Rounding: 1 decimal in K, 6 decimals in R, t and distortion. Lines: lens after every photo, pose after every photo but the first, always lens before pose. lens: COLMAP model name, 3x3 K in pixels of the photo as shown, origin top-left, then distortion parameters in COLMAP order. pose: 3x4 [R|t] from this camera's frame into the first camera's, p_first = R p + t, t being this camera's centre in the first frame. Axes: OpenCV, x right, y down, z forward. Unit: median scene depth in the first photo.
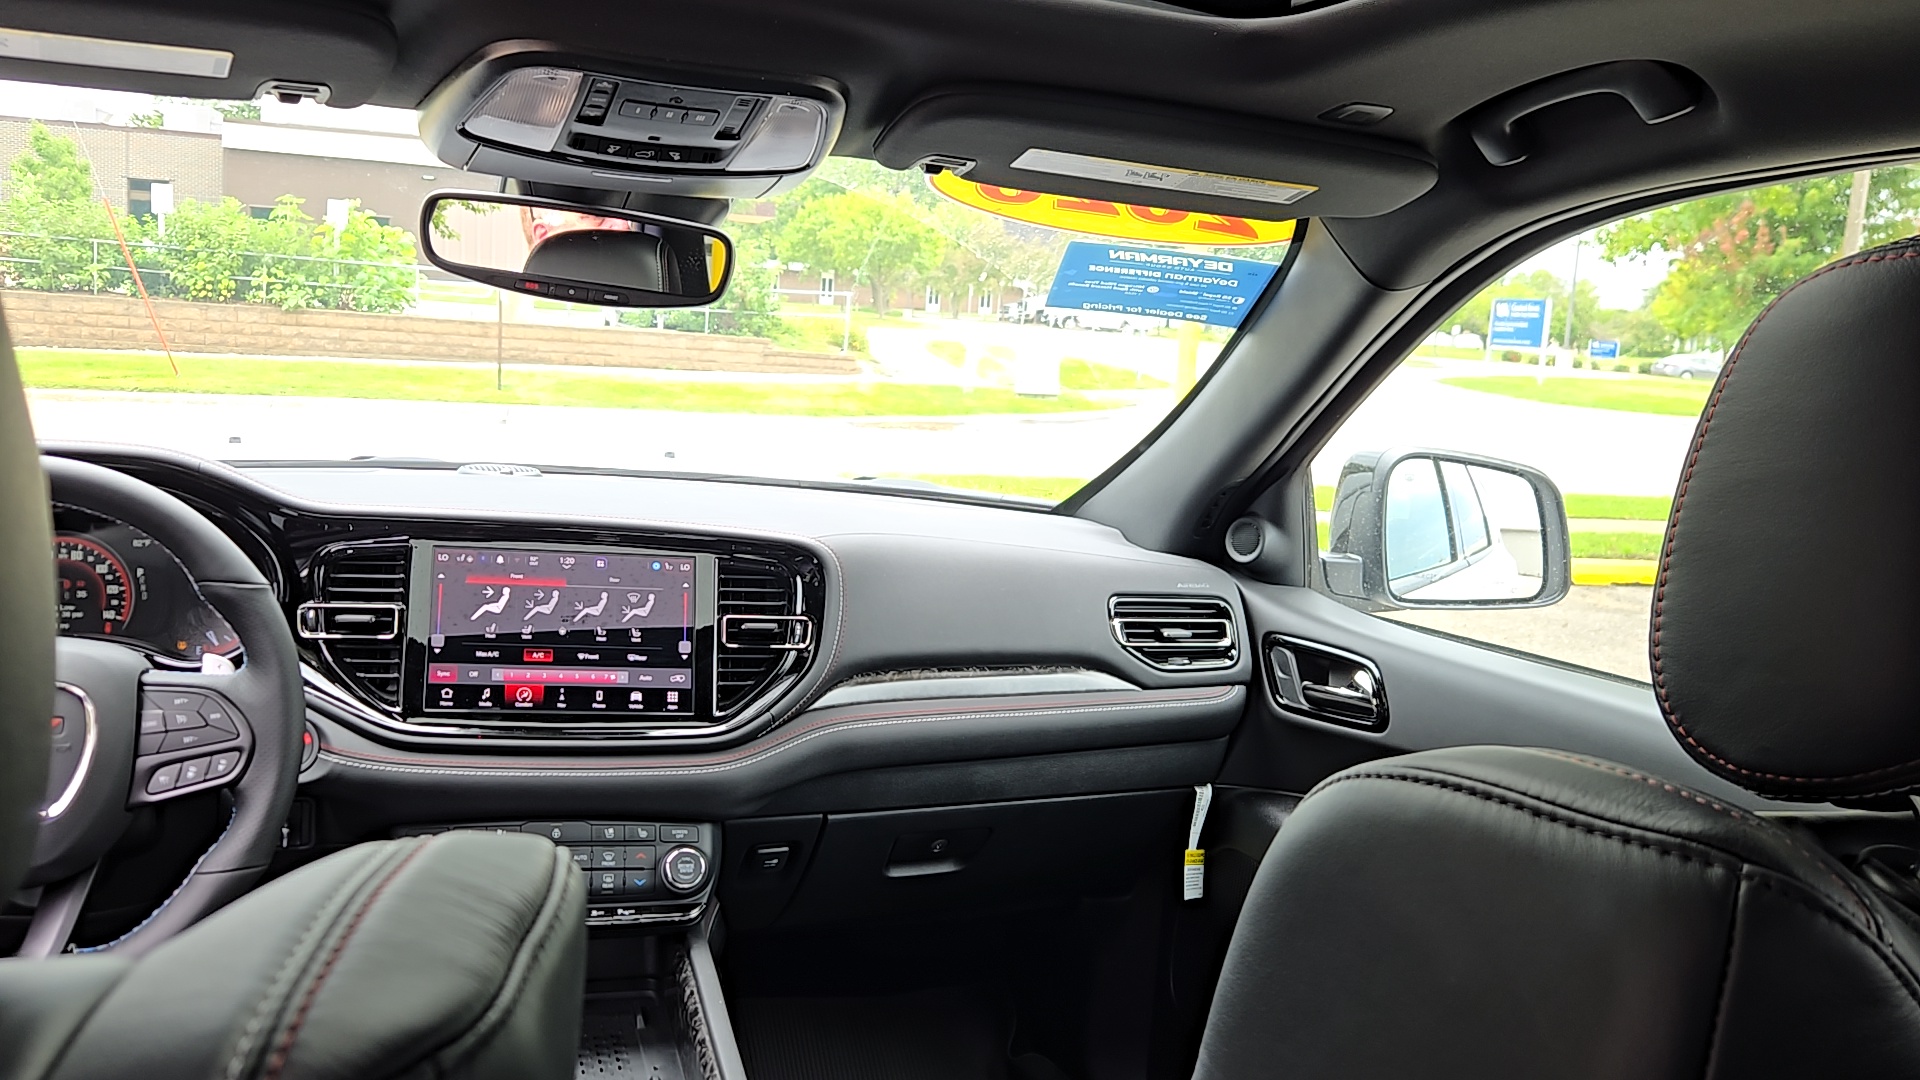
lens RADIAL K [[1607.8, 0, 957.1], [0, 1607.8, 547.8], [0, 0, 1]] dist [0.013887, -0.010867]
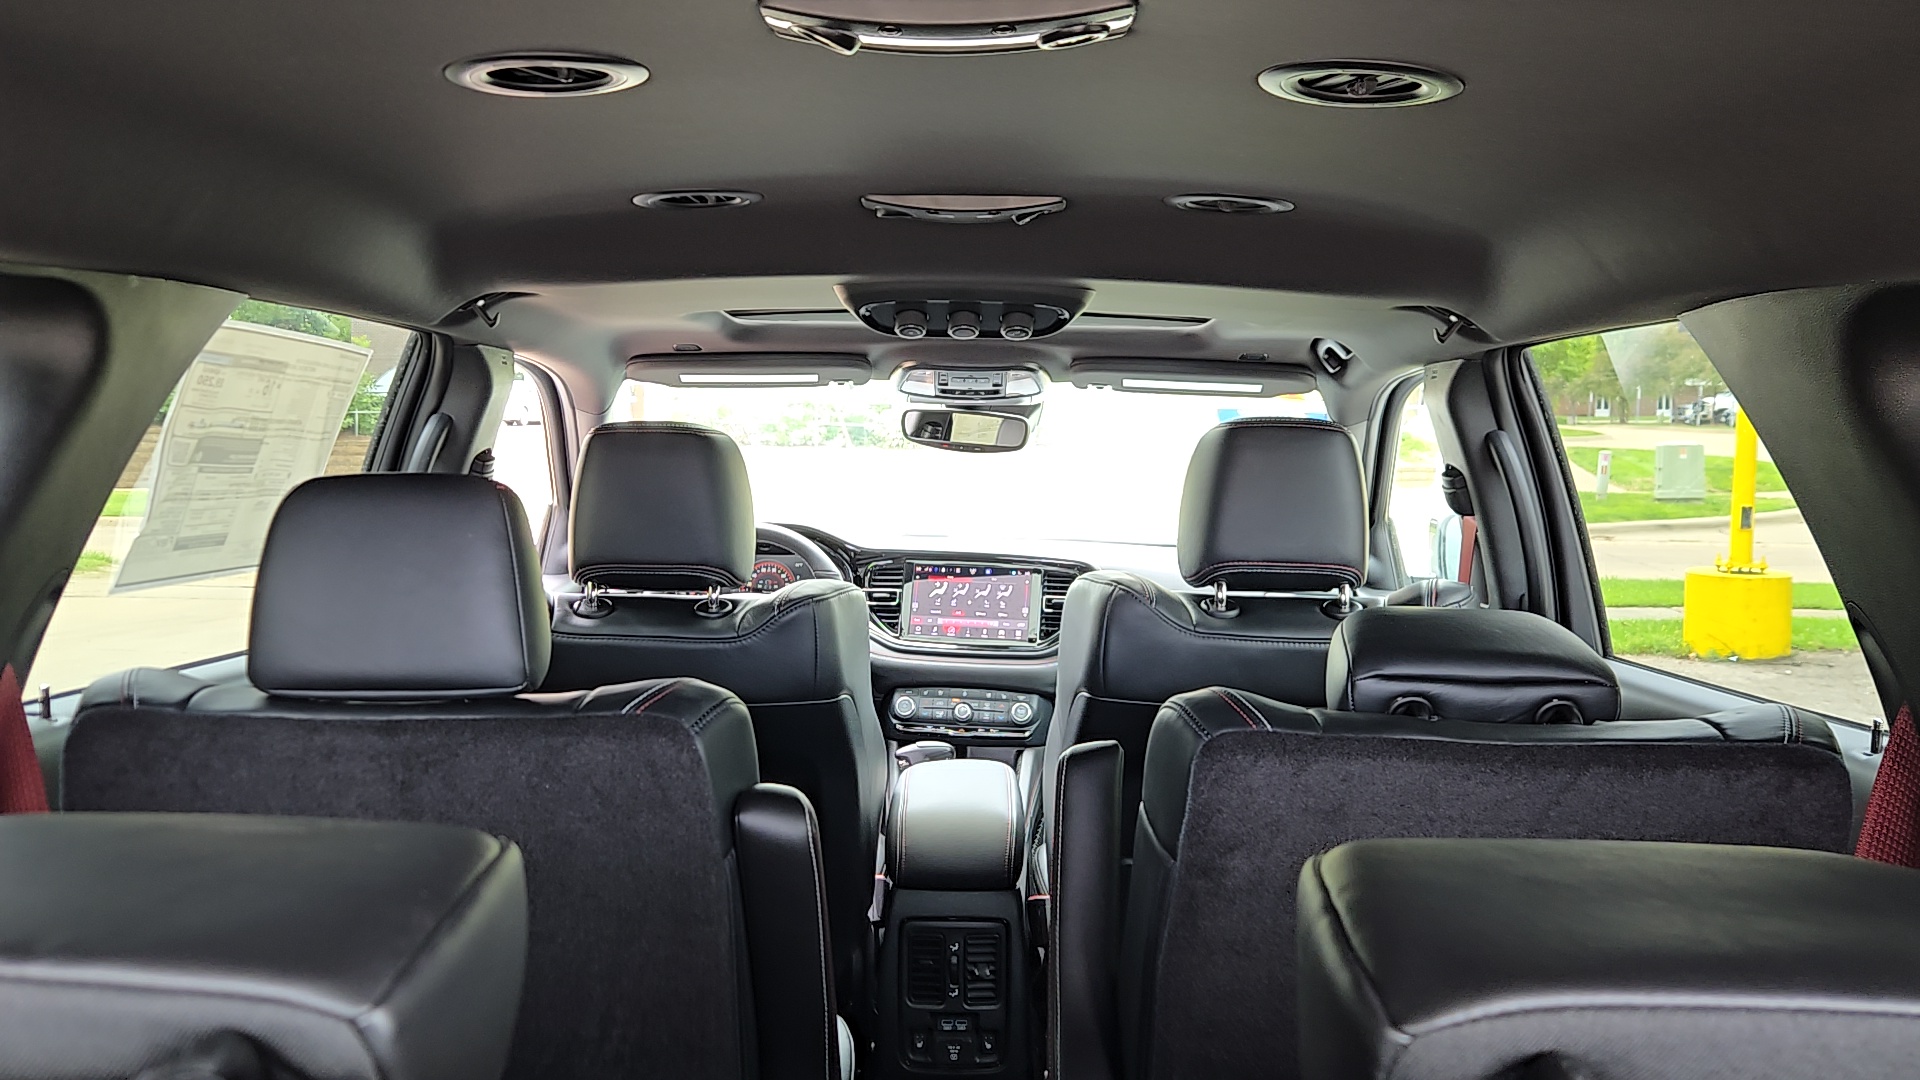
lens RADIAL K [[1607.8, 0, 954.4], [0, 1607.8, 541.5], [0, 0, 1]] dist [0.013887, -0.010867]
pose [[0.917847, -0.026993, -0.396017, 0.603013], [-0.004457, 0.996921, -0.078281, 0.141755], [0.396910, 0.073615, 0.914901, -1.005833]]
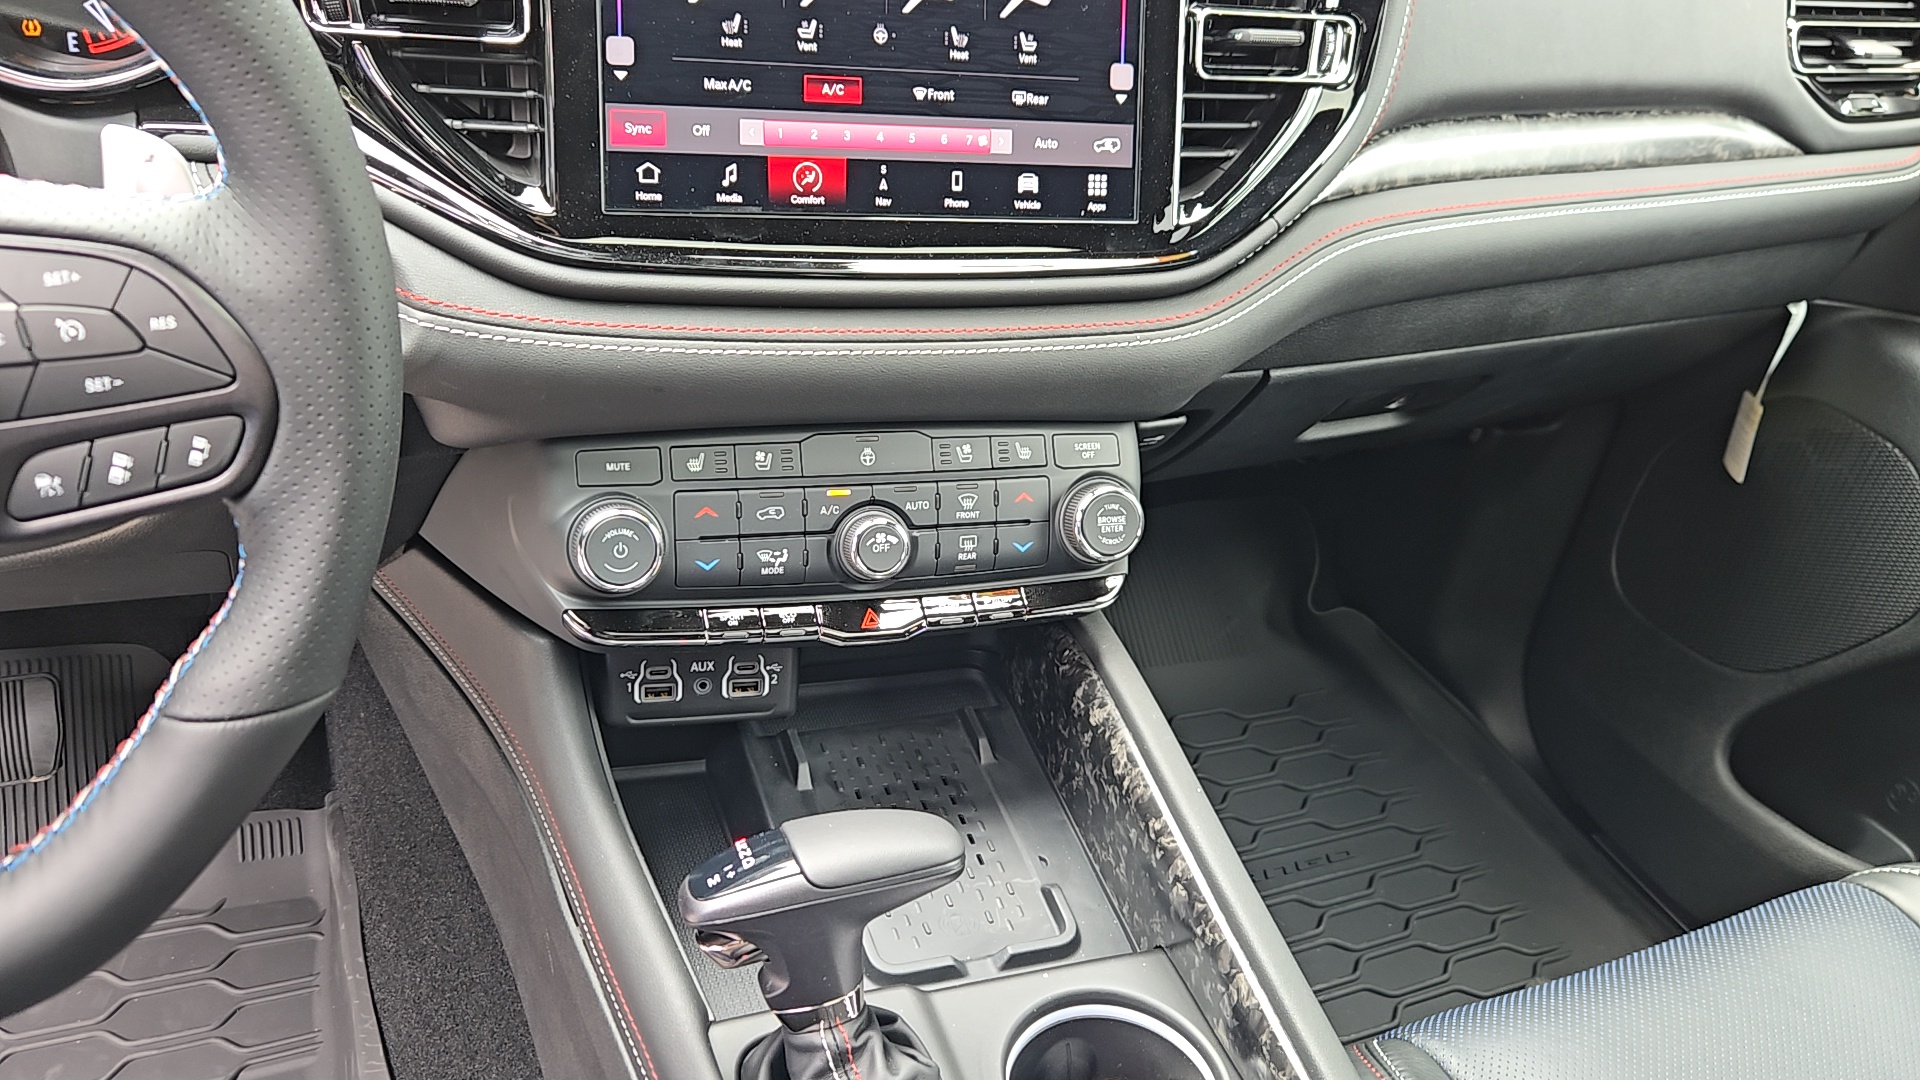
lens RADIAL K [[1607.8, 0, 958.3], [0, 1607.8, 531.2], [0, 0, 1]] dist [0.013887, -0.010867]
pose [[0.997674, 0.033350, 0.059459, -0.249435], [-0.055198, 0.907032, 0.417427, -0.012741], [-0.040010, -0.419738, 0.906763, 0.532721]]
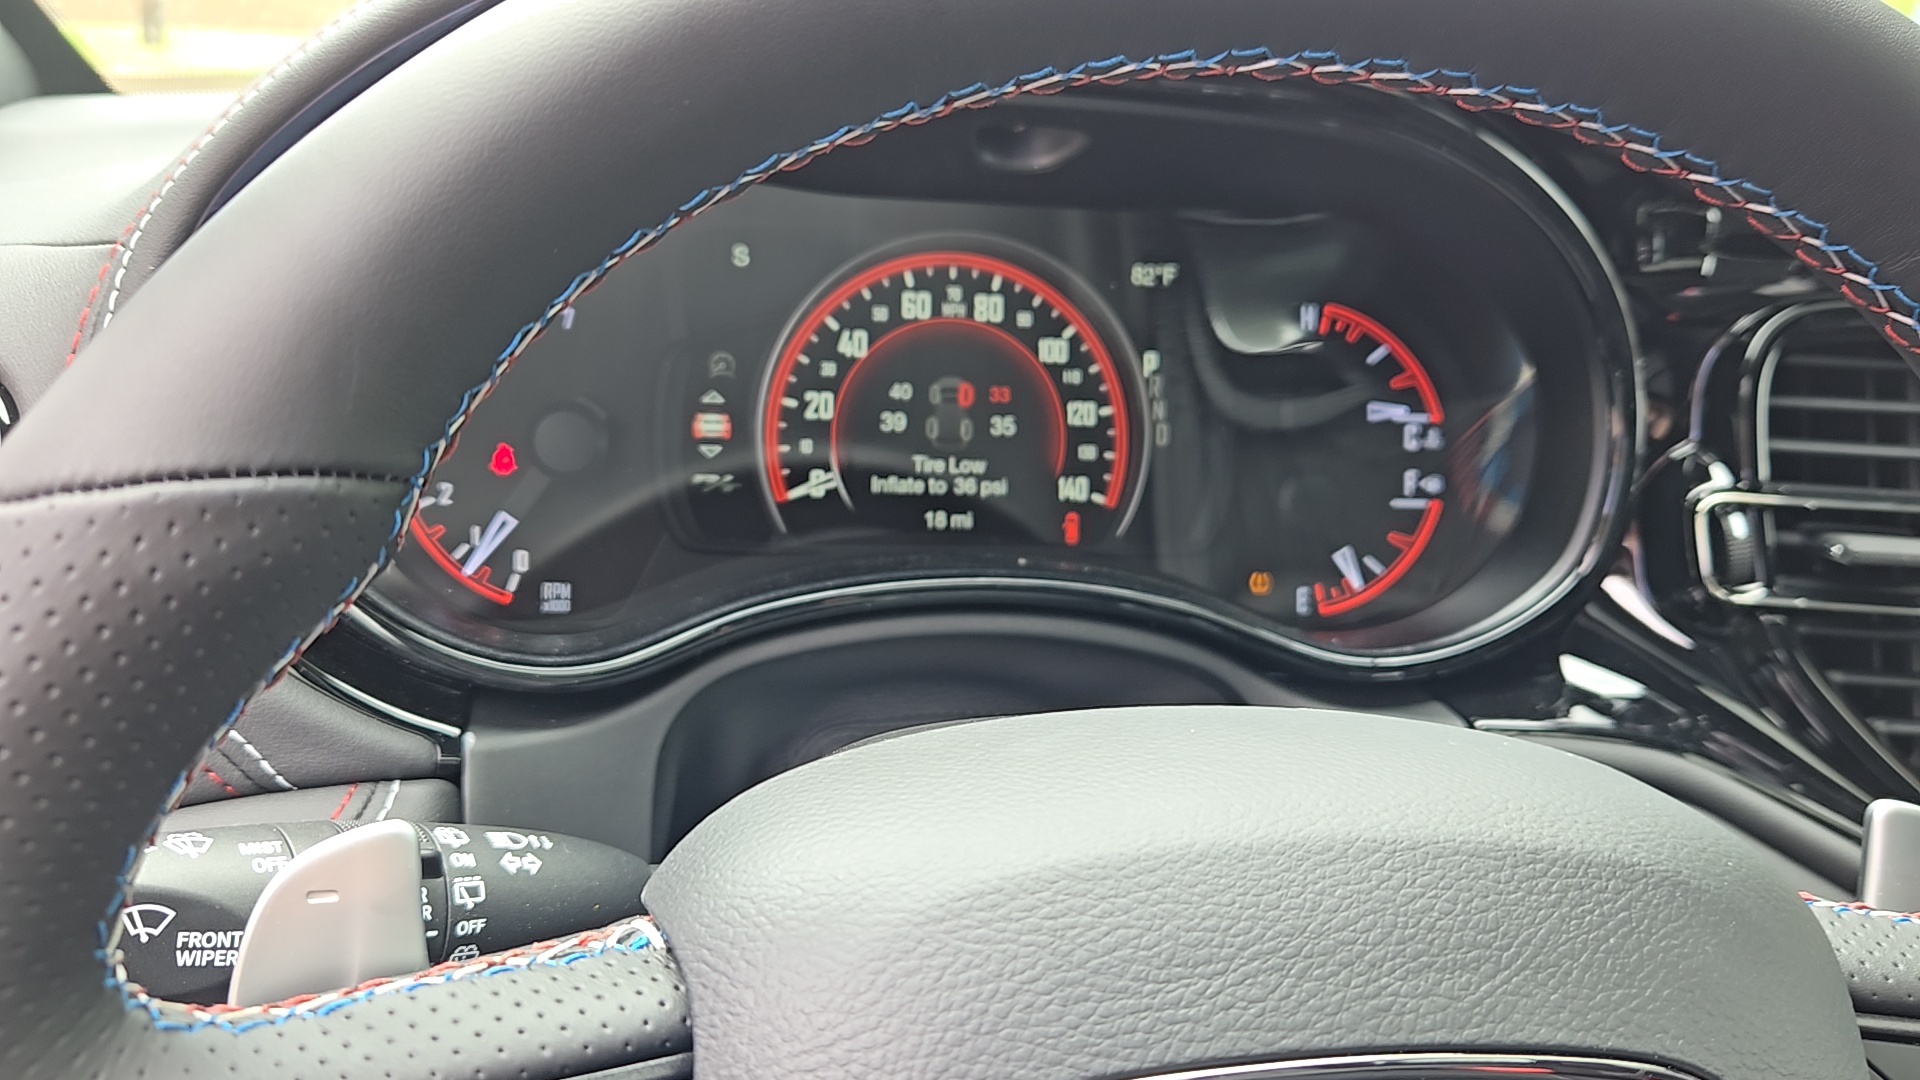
lens RADIAL K [[1607.8, 0, 1033.2], [0, 1607.8, 549.5], [0, 0, 1]] dist [0.013887, -0.010867]
pose [[0.990844, 0.054454, -0.123541, -0.488585], [-0.031592, 0.983163, 0.179977, -0.006139], [0.131262, -0.174426, 0.975882, 0.664993]]
